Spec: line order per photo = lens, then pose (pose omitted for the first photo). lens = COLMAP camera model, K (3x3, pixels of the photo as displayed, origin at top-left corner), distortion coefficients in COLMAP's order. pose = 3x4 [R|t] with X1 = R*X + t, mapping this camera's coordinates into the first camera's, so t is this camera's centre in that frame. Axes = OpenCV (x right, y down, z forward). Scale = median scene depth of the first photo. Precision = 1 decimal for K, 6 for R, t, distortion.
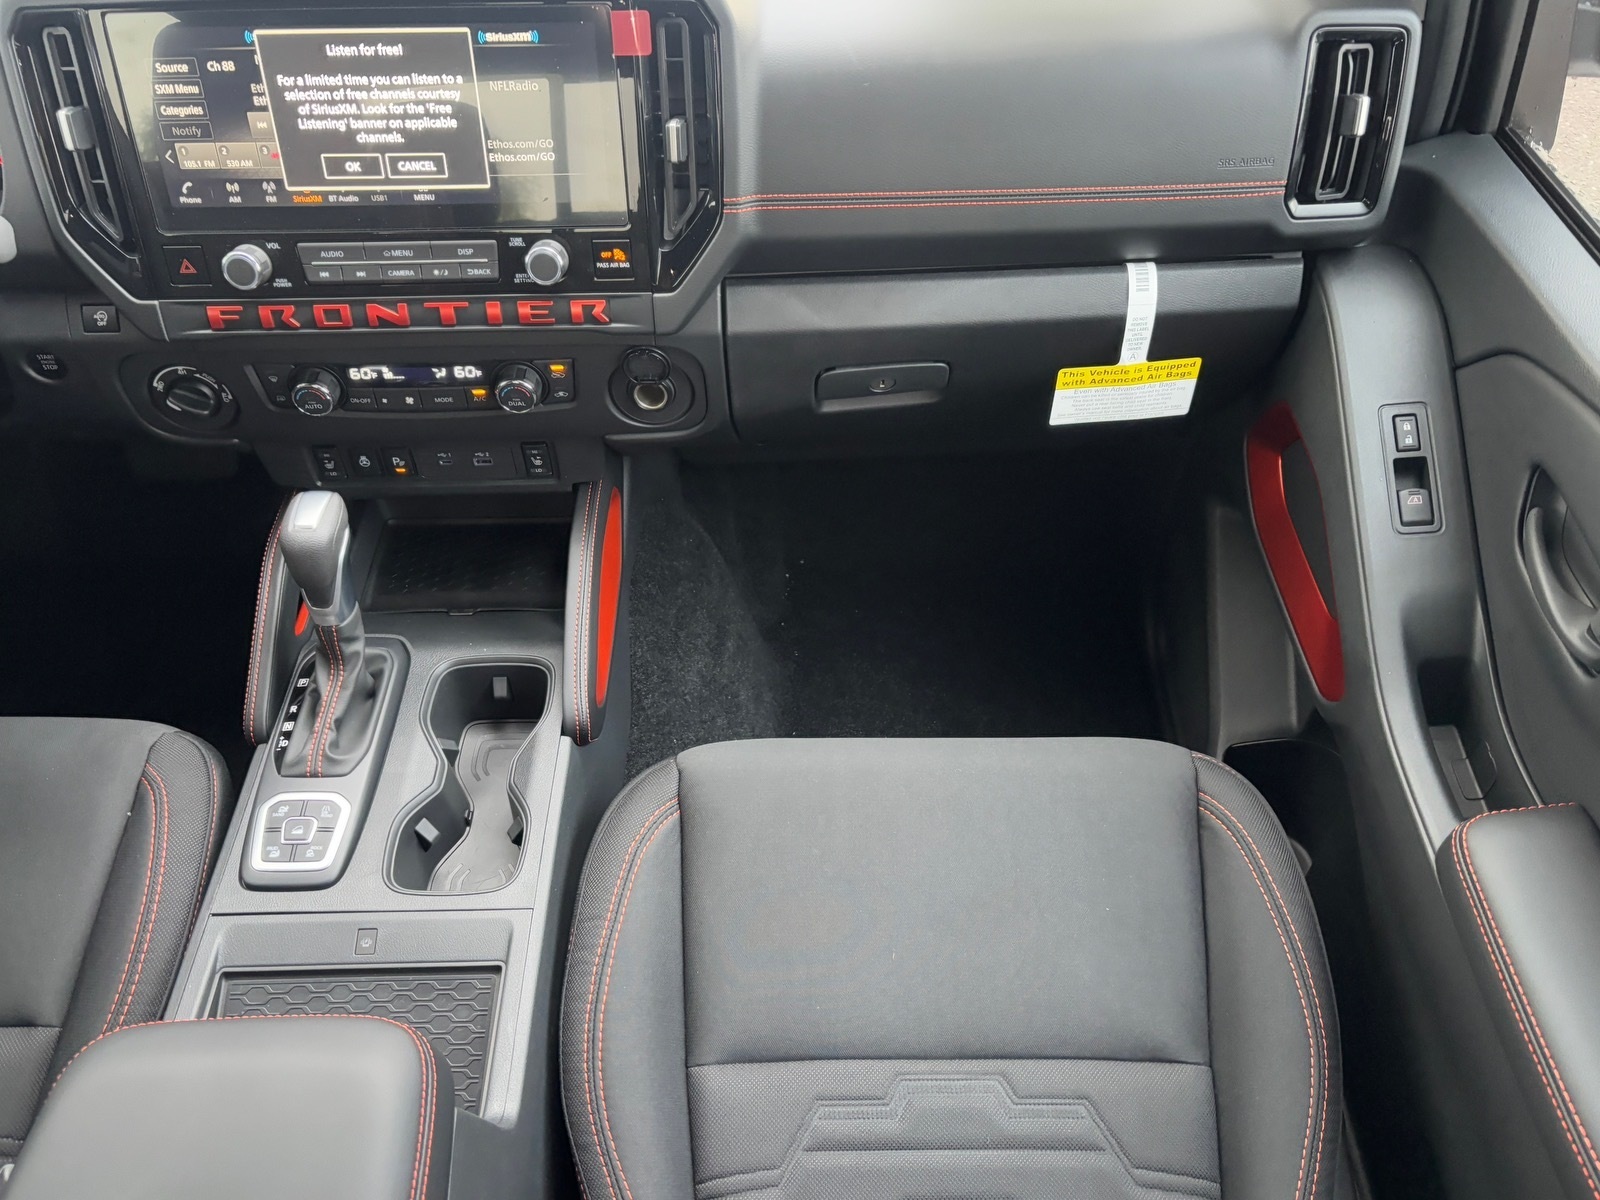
lens RADIAL K [[1295.3, 0, 810.4], [0, 1295.3, 621.0], [0, 0, 1]] dist [0.023812, -0.019613]
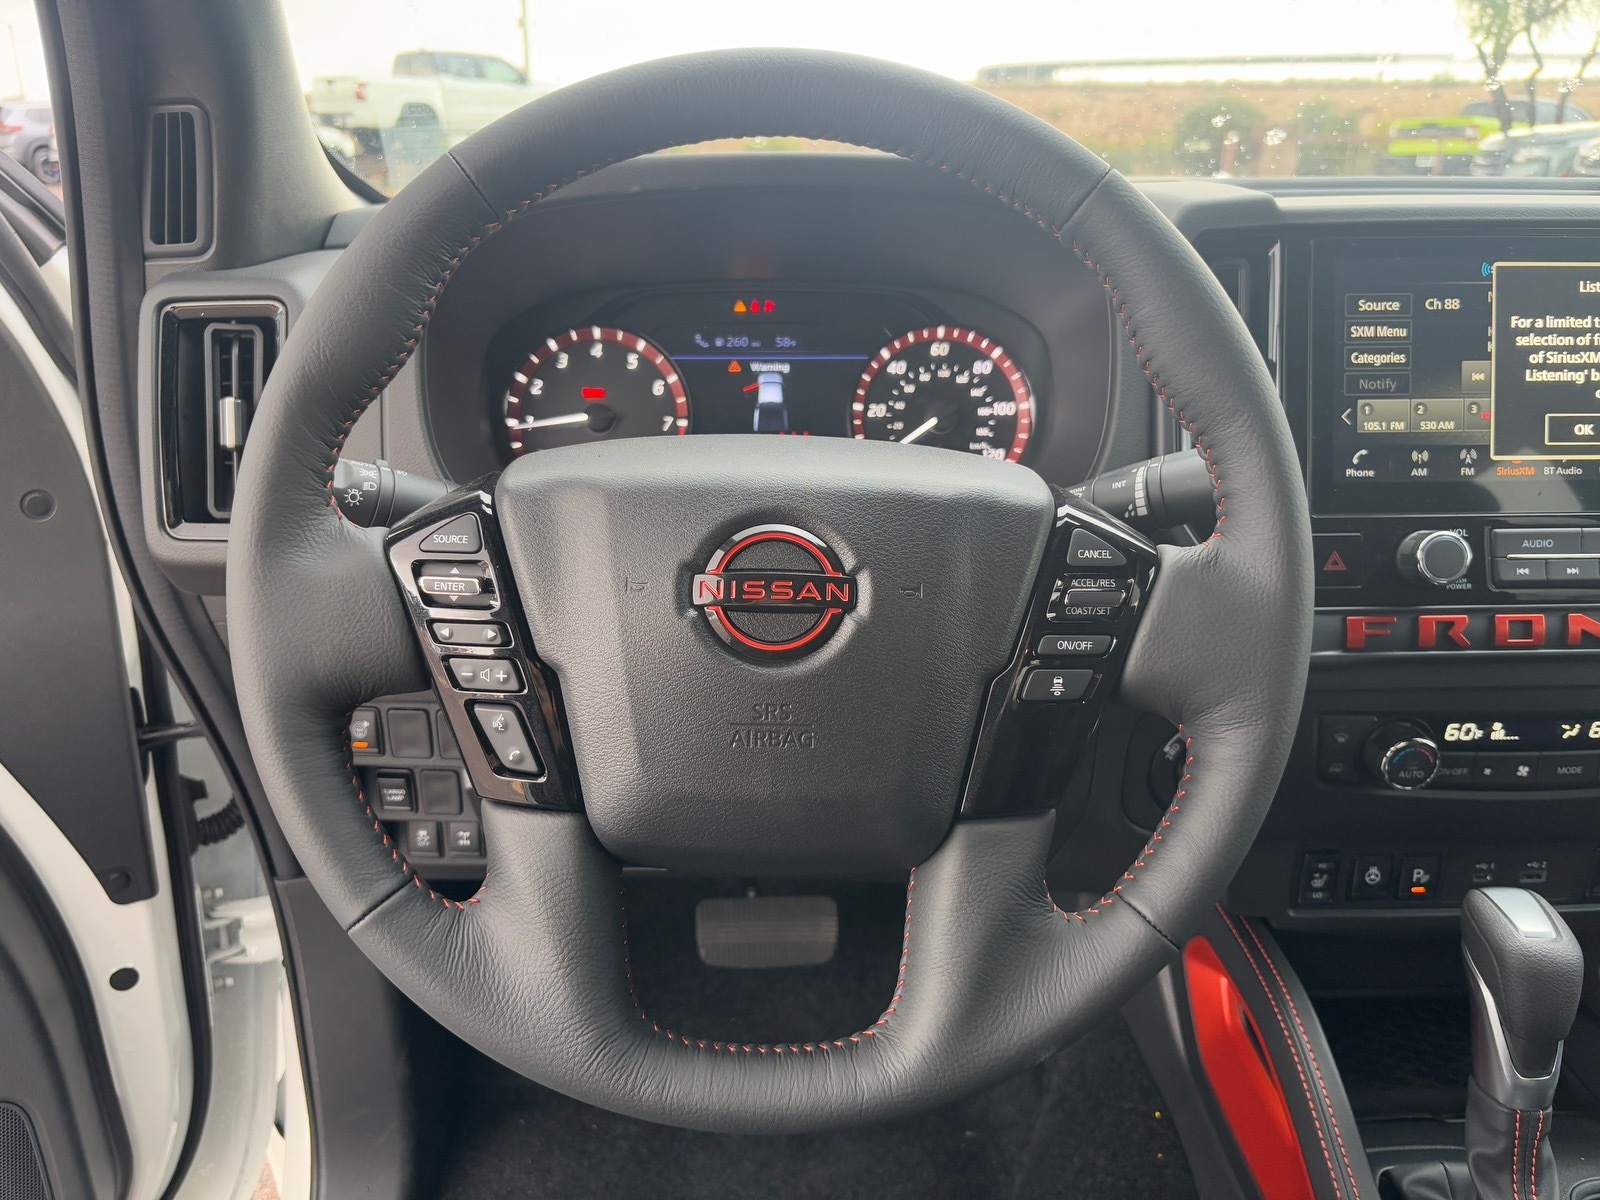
lens RADIAL K [[1241.6, 0, 785.8], [0, 1241.6, 608.8], [0, 0, 1]] dist [0.032867, -0.052206]
pose [[0.999823, 0.003297, 0.018508, -0.799553], [0.005598, 0.887627, -0.460530, 0.068274], [-0.017946, 0.460552, 0.887451, 0.406067]]
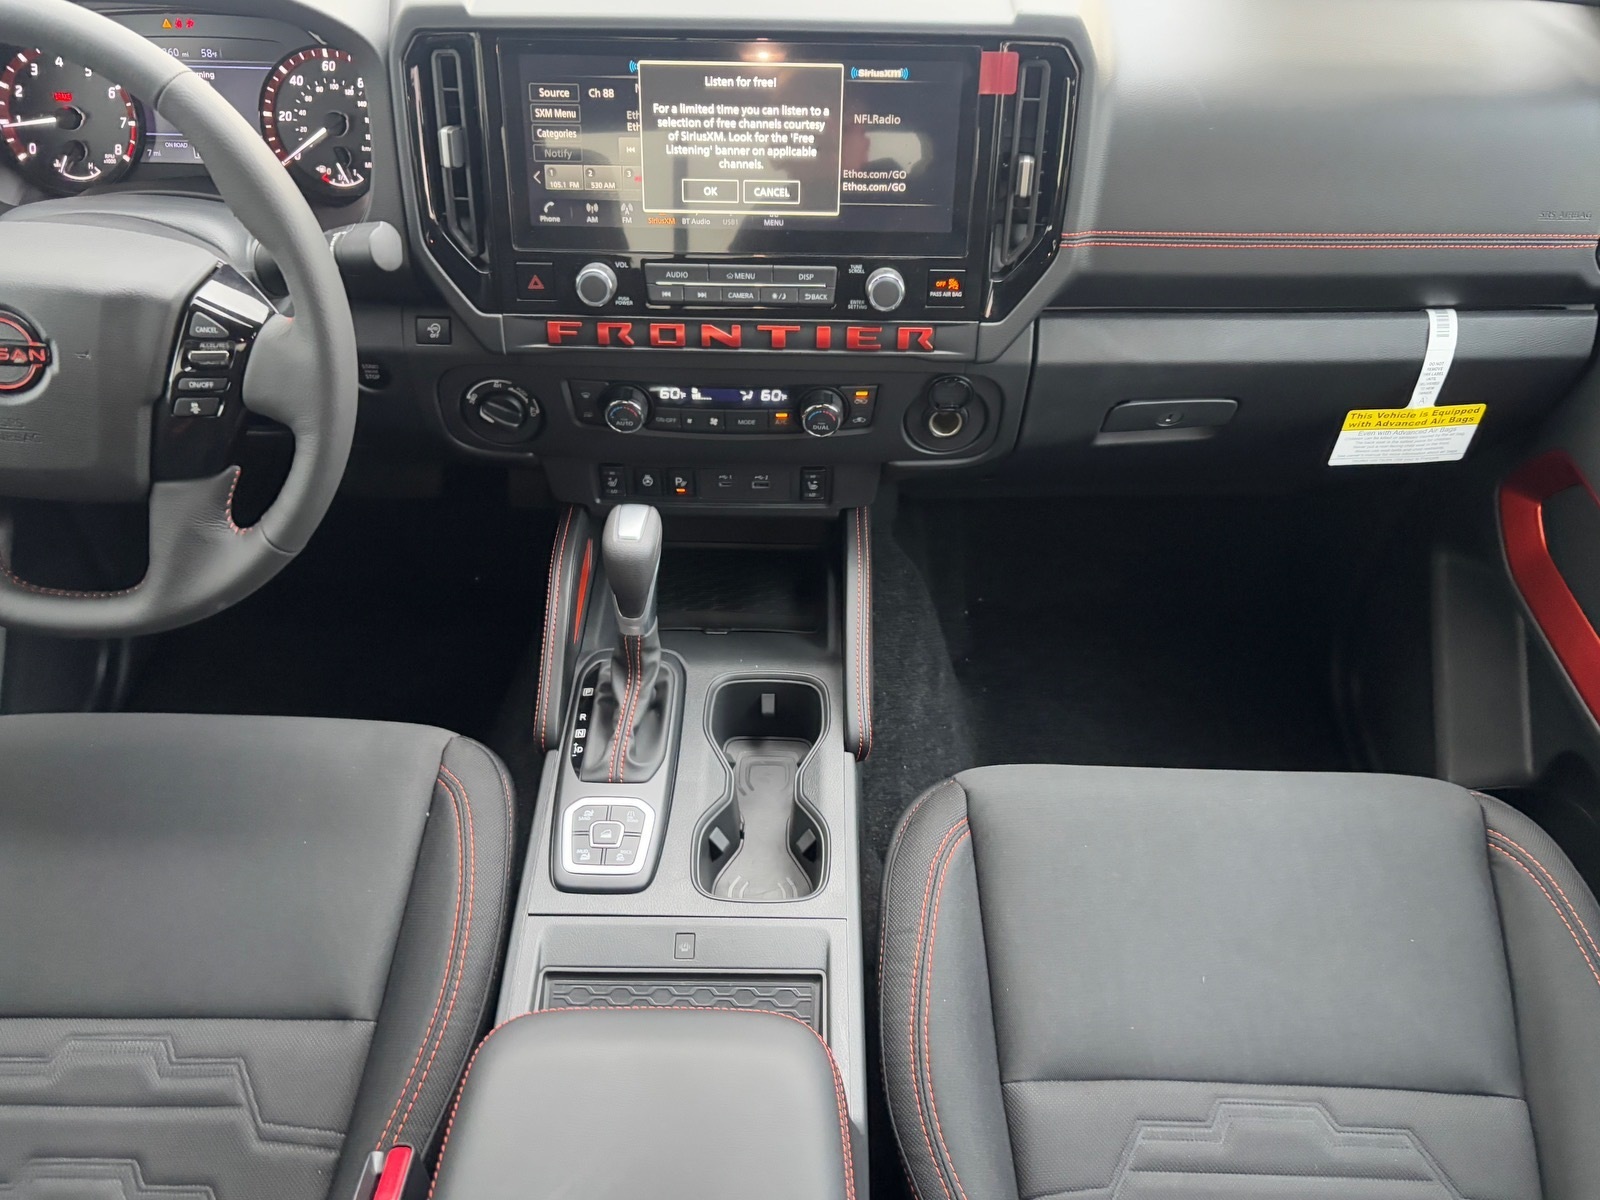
lens RADIAL K [[1295.3, 0, 795.2], [0, 1295.3, 624.2], [0, 0, 1]] dist [0.023812, -0.019613]
pose [[0.999456, 0.032962, -0.000582, -0.263912], [-0.032951, 0.998226, -0.049595, 0.044101], [-0.001054, 0.049588, 0.998769, -0.020285]]
